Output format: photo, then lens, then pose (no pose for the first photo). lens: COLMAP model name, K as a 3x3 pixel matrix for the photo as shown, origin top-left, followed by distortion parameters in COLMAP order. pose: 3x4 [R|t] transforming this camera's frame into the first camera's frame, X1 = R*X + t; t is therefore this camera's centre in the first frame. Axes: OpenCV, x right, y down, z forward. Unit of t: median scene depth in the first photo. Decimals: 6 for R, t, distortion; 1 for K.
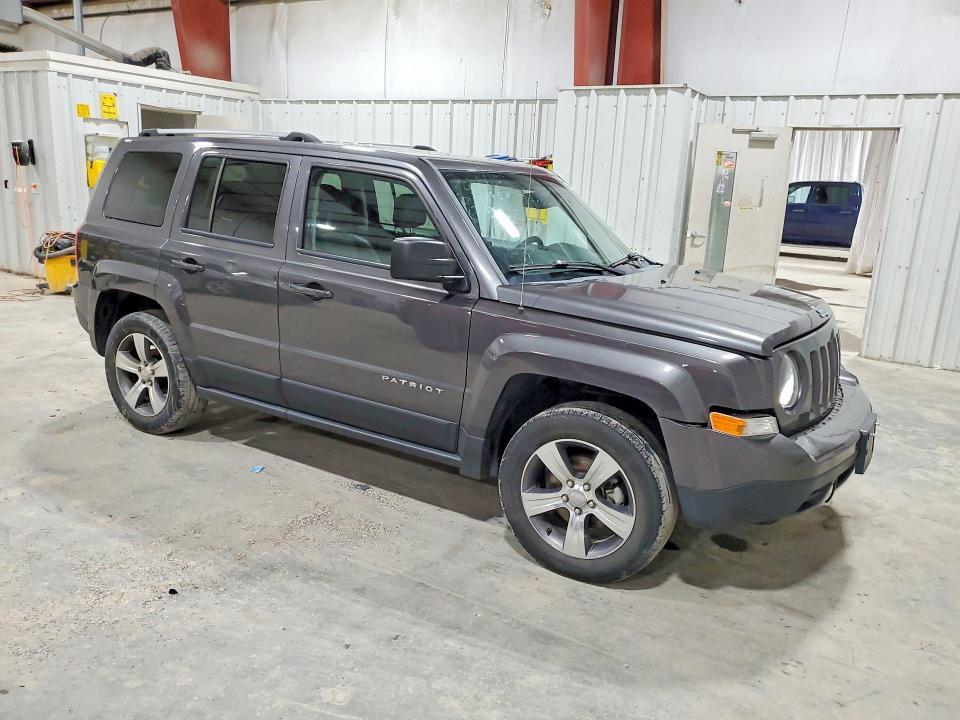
lens RADIAL K [[762.4, 0, 484.0], [0, 762.4, 358.2], [0, 0, 1]] dist [0.005823, 0.006898]
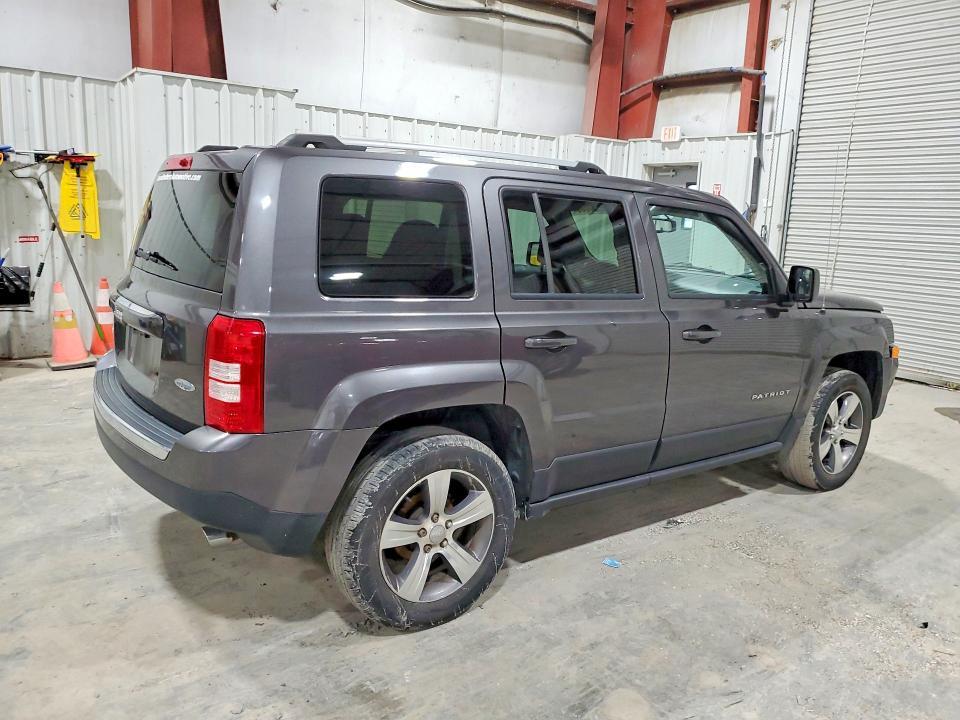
lens RADIAL K [[762.4, 0, 484.0], [0, 762.4, 358.2], [0, 0, 1]] dist [0.005823, 0.006898]
pose [[0.363534, -0.209902, 0.907626, -1.283809], [0.187766, 0.970800, 0.149305, -0.271272], [-0.912462, 0.116144, 0.392331, 0.937634]]
